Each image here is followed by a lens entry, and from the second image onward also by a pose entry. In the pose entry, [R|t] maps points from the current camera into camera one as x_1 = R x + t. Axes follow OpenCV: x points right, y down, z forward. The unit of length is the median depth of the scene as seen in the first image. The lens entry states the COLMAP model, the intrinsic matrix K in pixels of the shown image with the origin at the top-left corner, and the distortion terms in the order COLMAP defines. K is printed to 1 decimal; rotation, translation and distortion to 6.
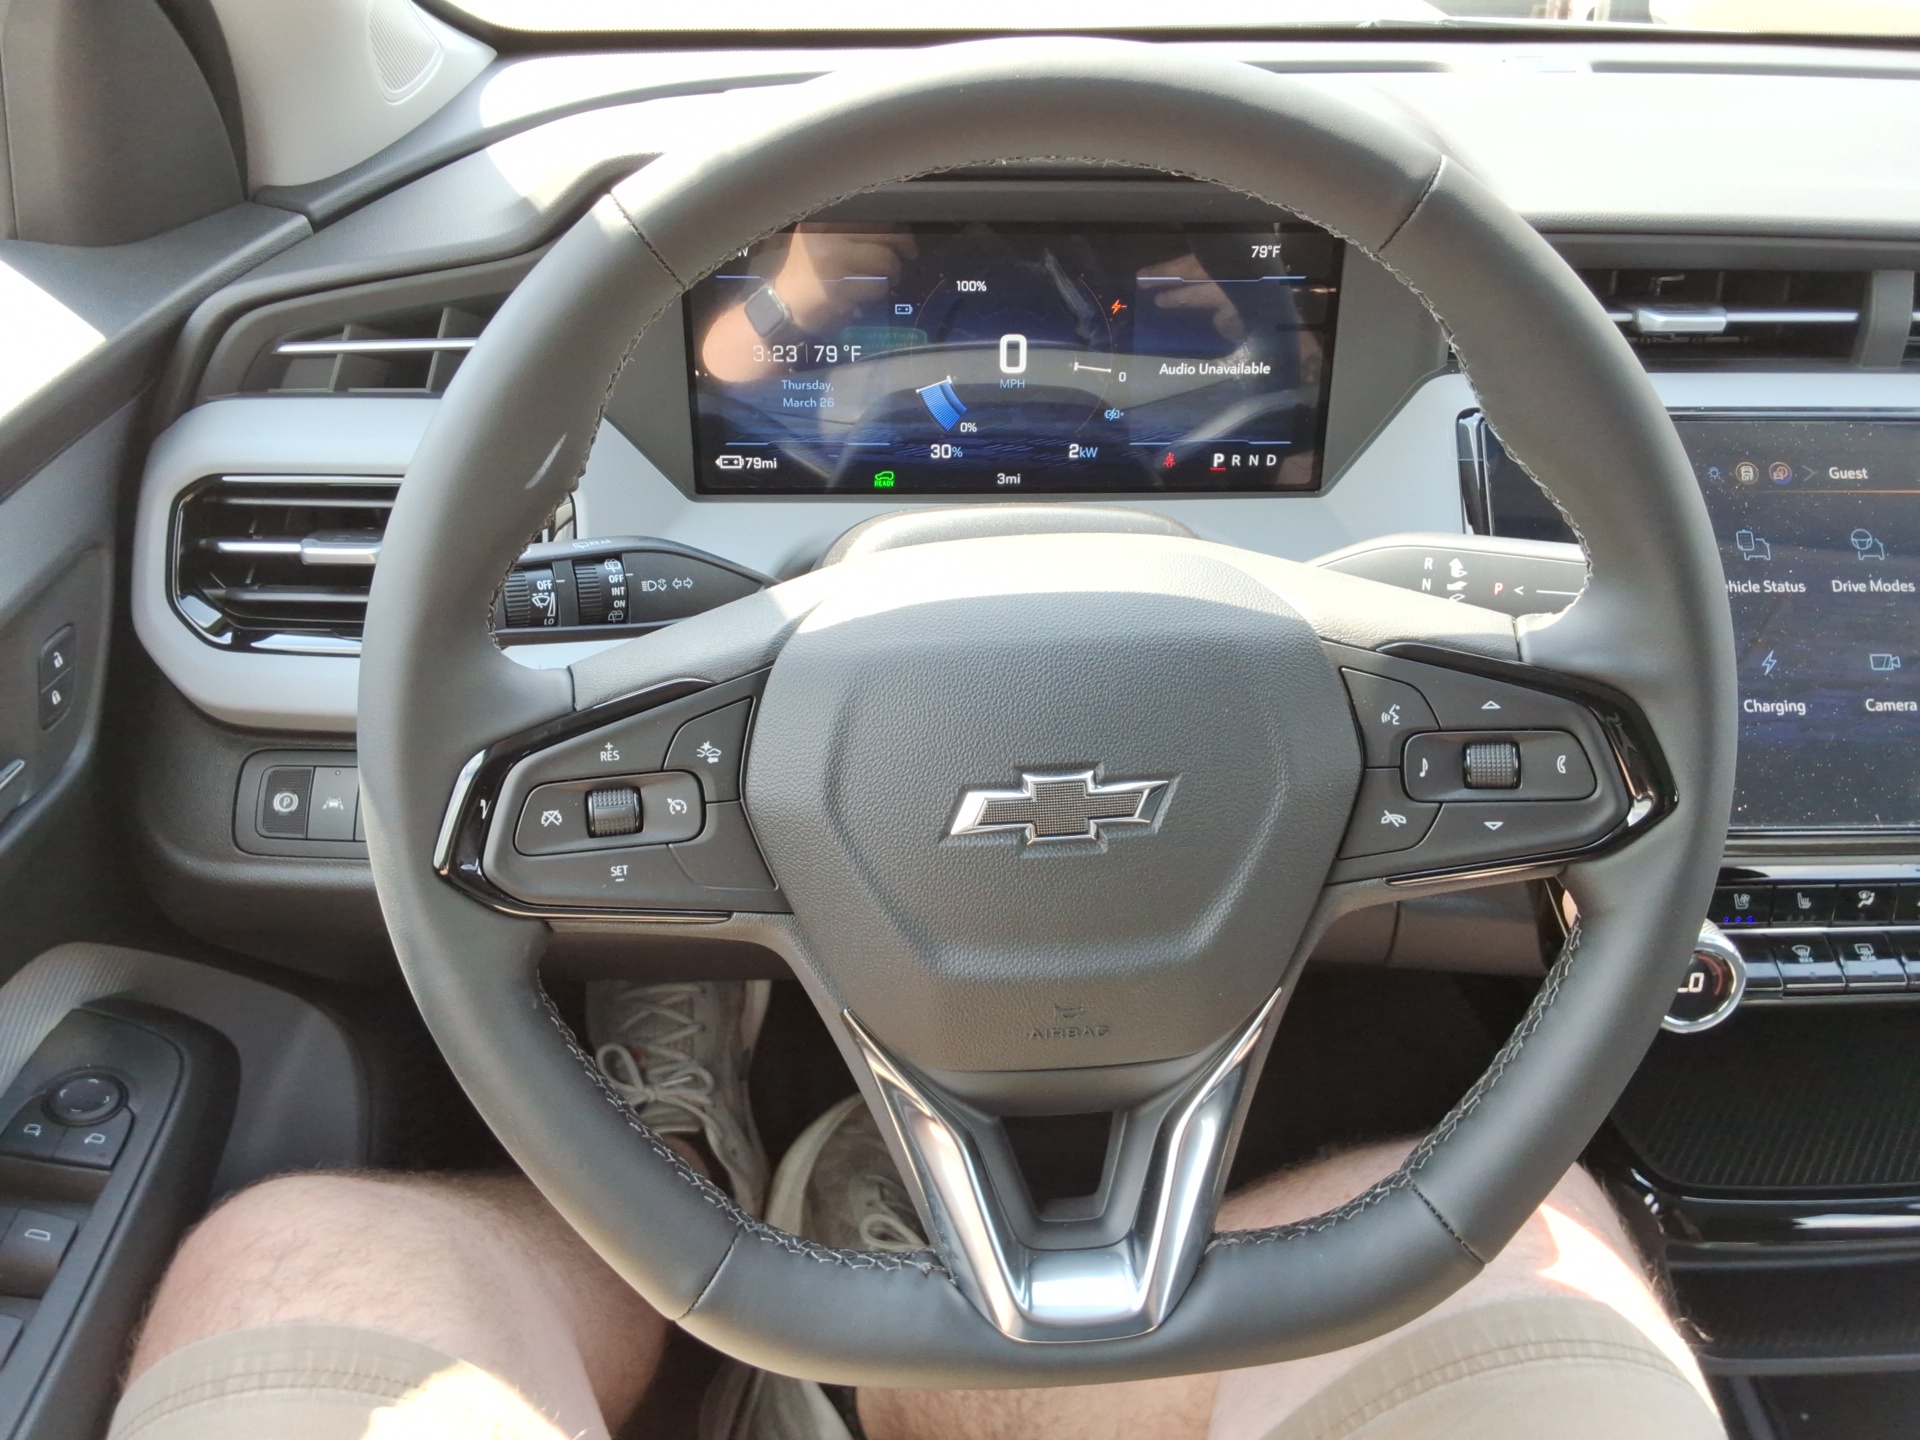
lens RADIAL K [[1549.8, 0, 992.3], [0, 1549.8, 694.1], [0, 0, 1]] dist [0.093139, -0.137610]
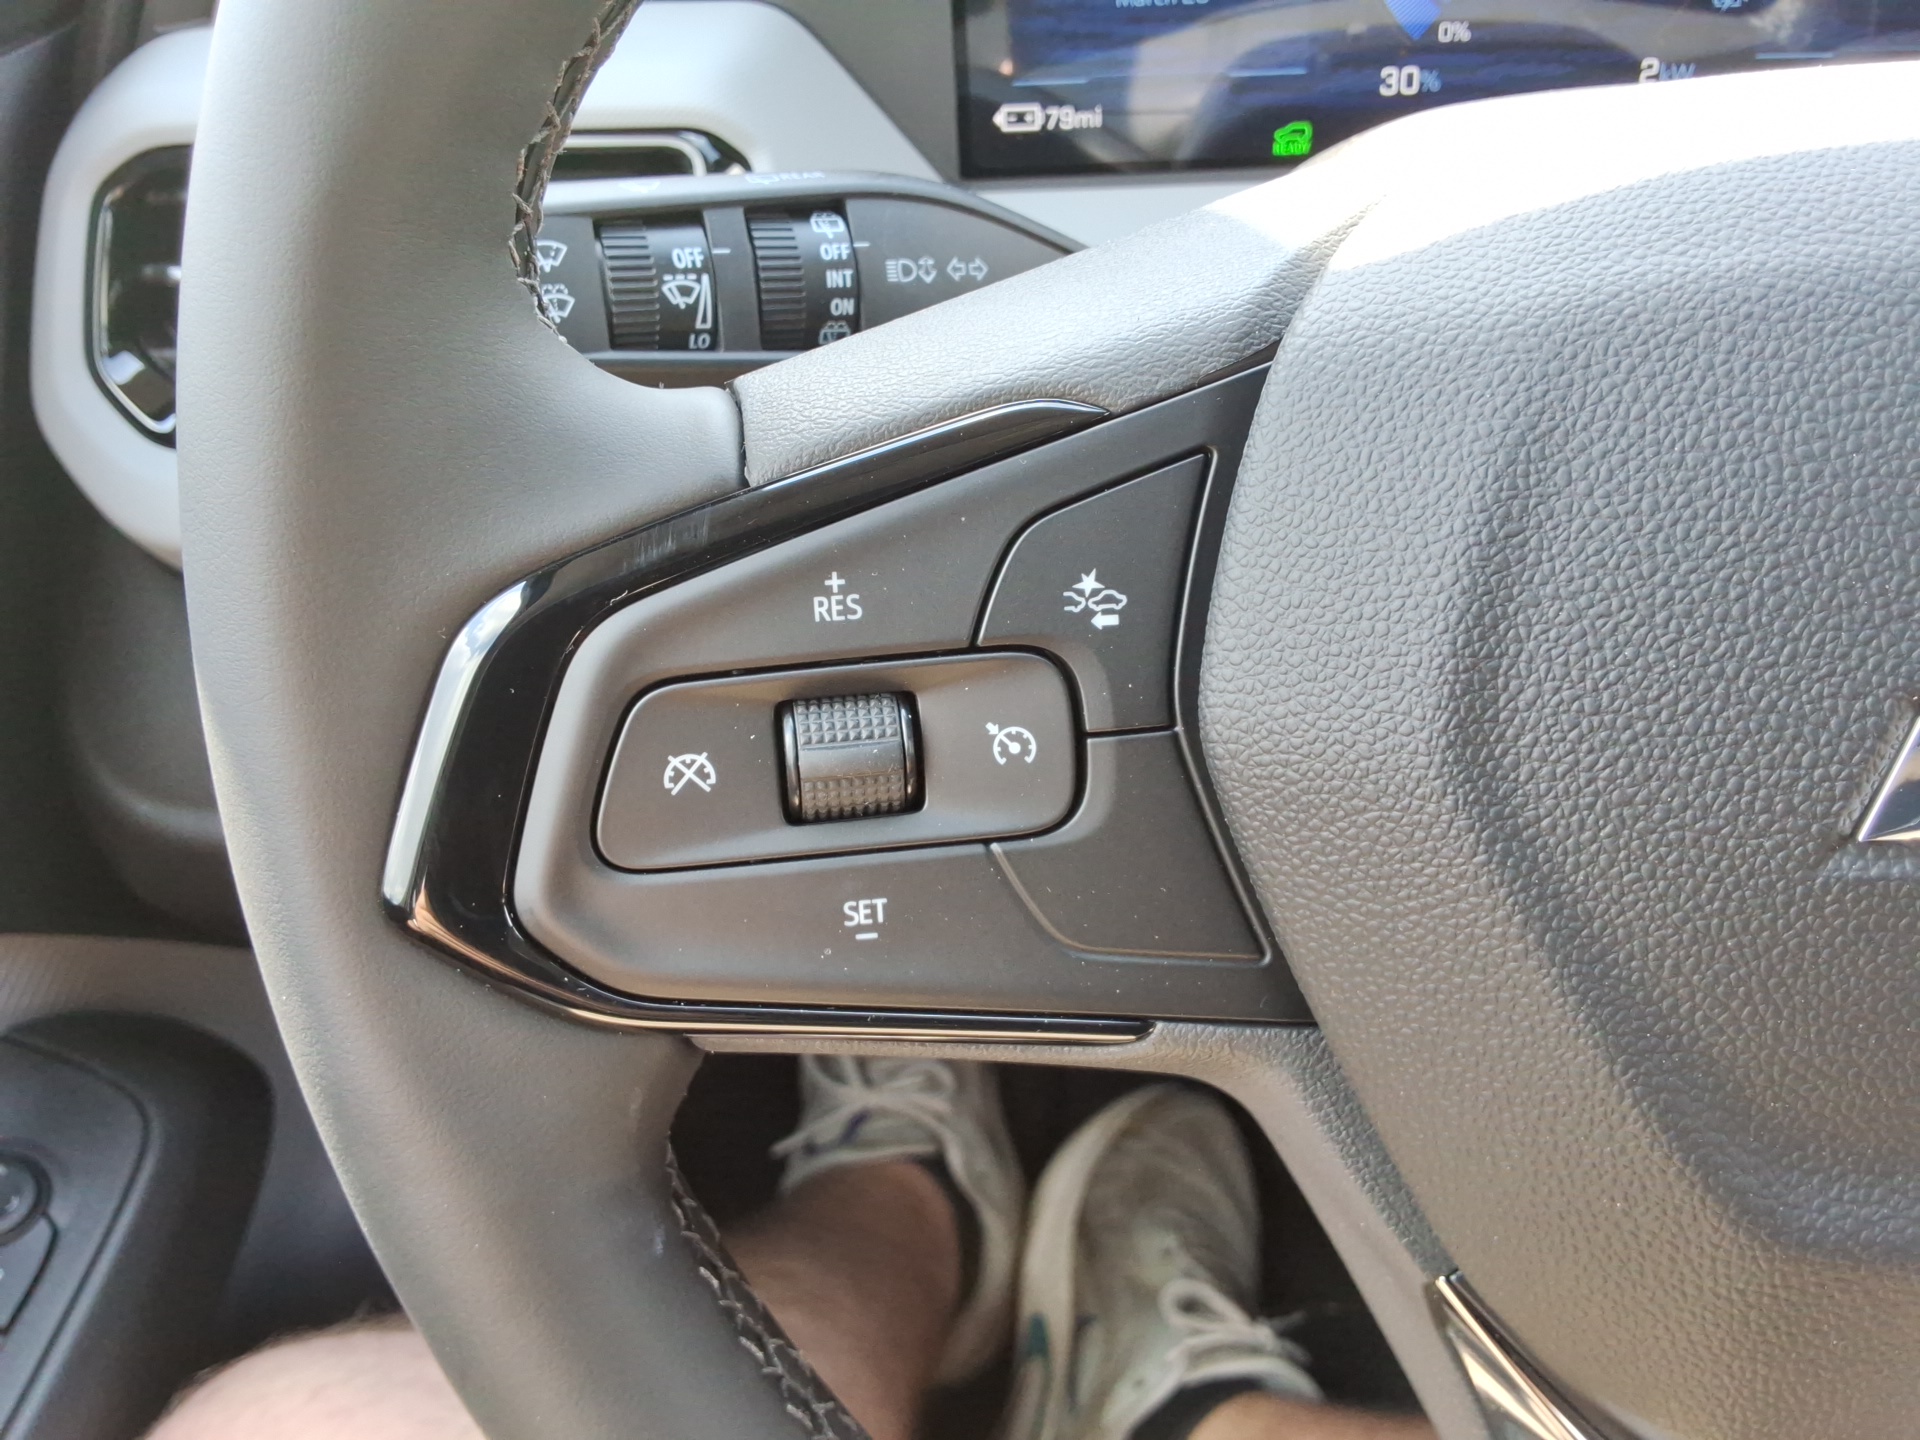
lens RADIAL K [[1549.8, 0, 969.7], [0, 1549.8, 706.8], [0, 0, 1]] dist [0.093139, -0.137610]
pose [[0.990722, 0.006521, -0.135744, -0.115080], [0.003306, 0.997396, 0.072044, 0.025675], [0.135860, -0.071824, 0.988121, 0.447021]]
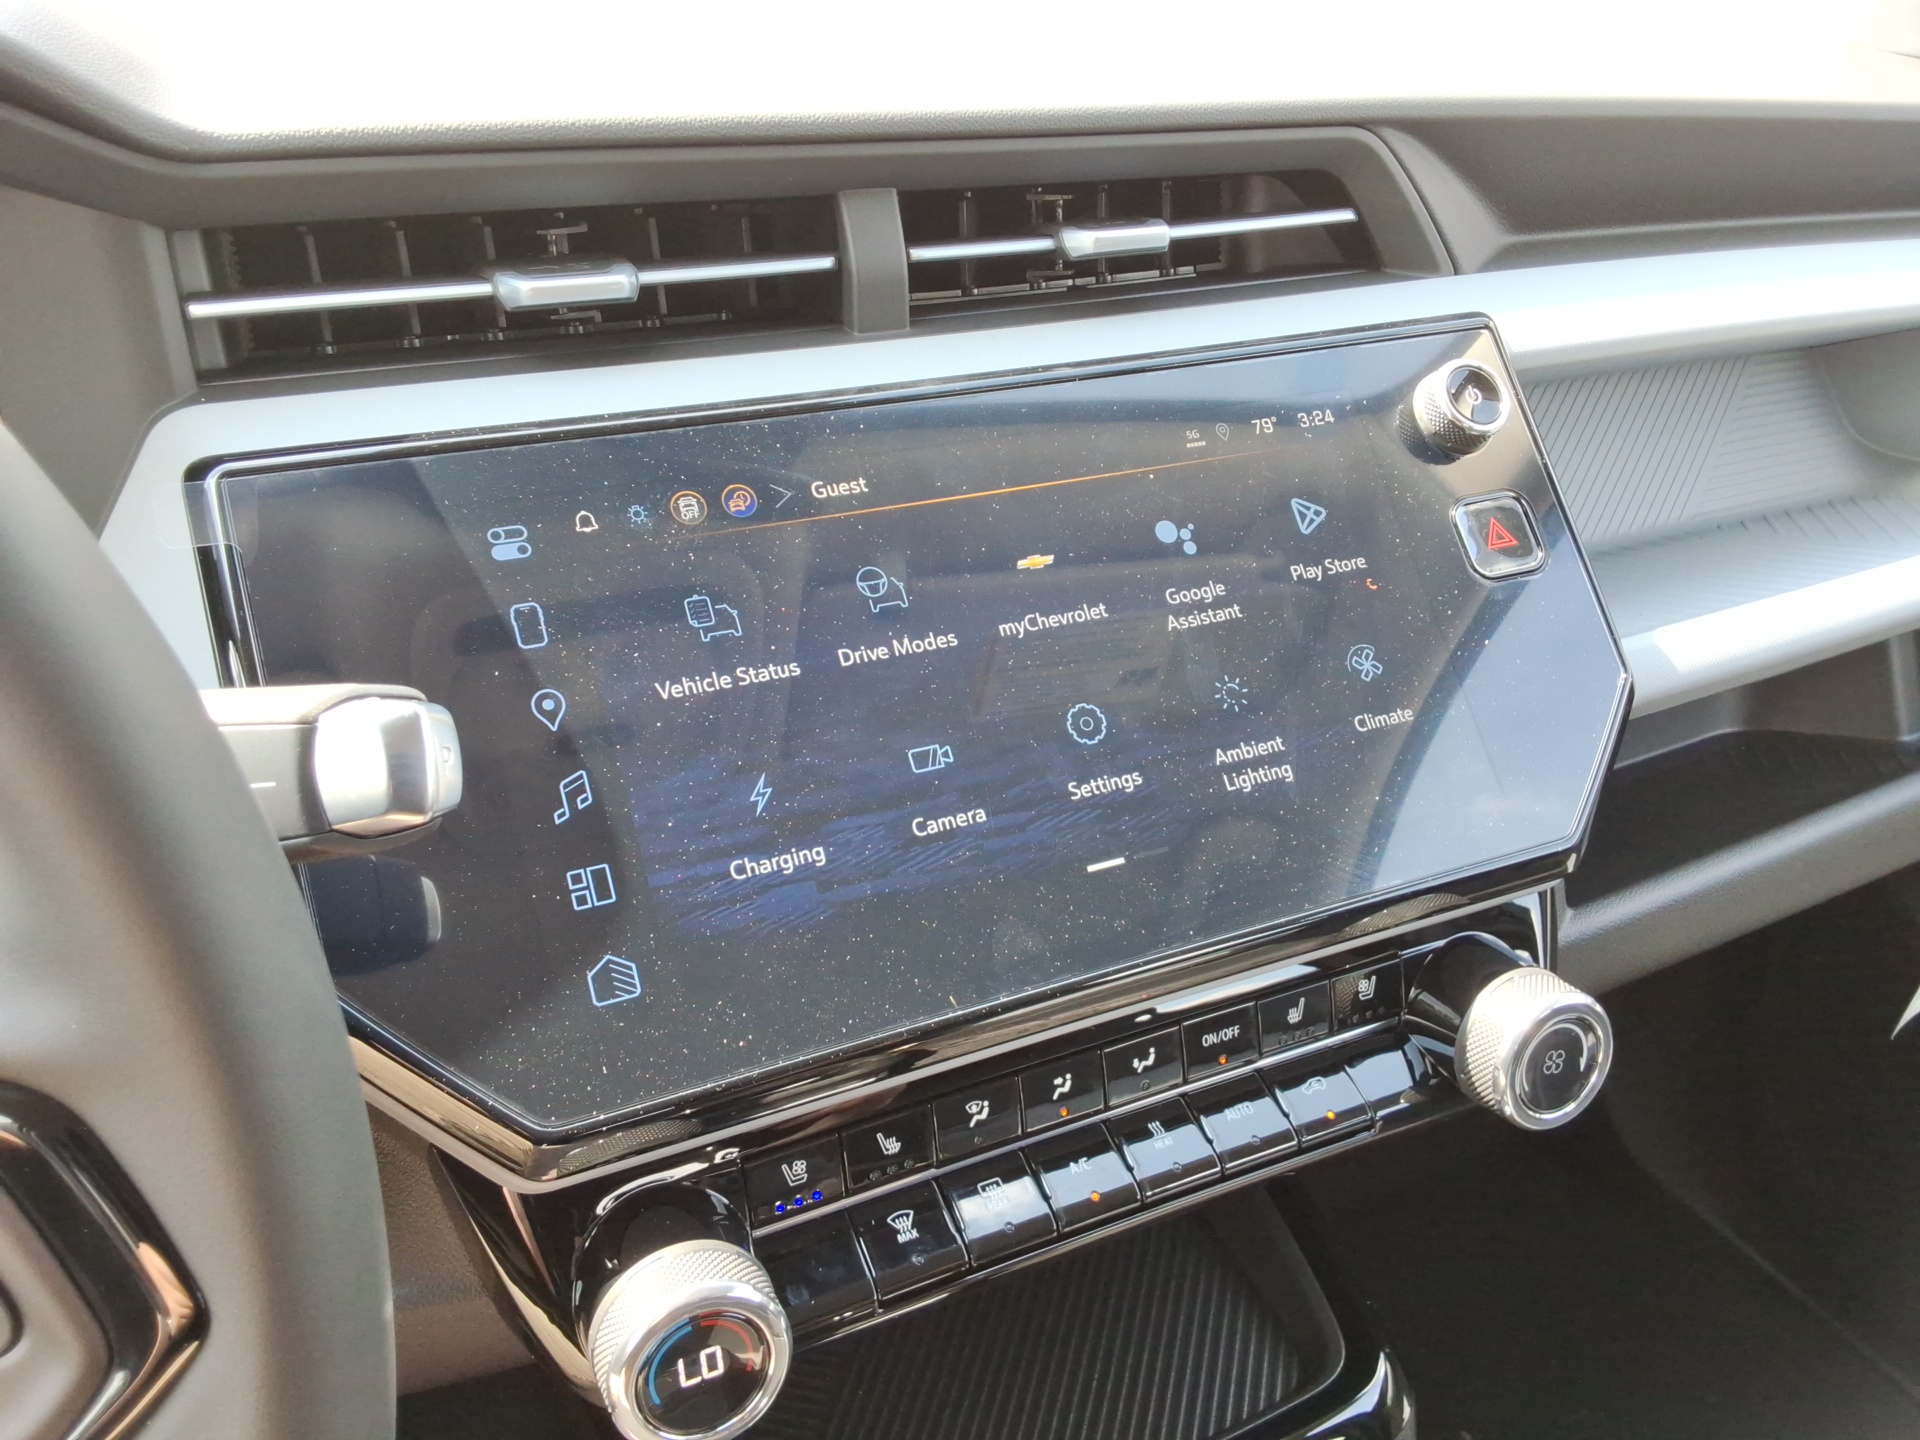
lens RADIAL K [[1549.8, 0, 997.8], [0, 1549.8, 693.0], [0, 0, 1]] dist [0.093139, -0.137610]
pose [[0.919490, -0.178639, 0.350179, 0.360245], [0.193770, 0.981011, -0.008347, -0.035670], [-0.342039, 0.075529, 0.936646, 0.363911]]
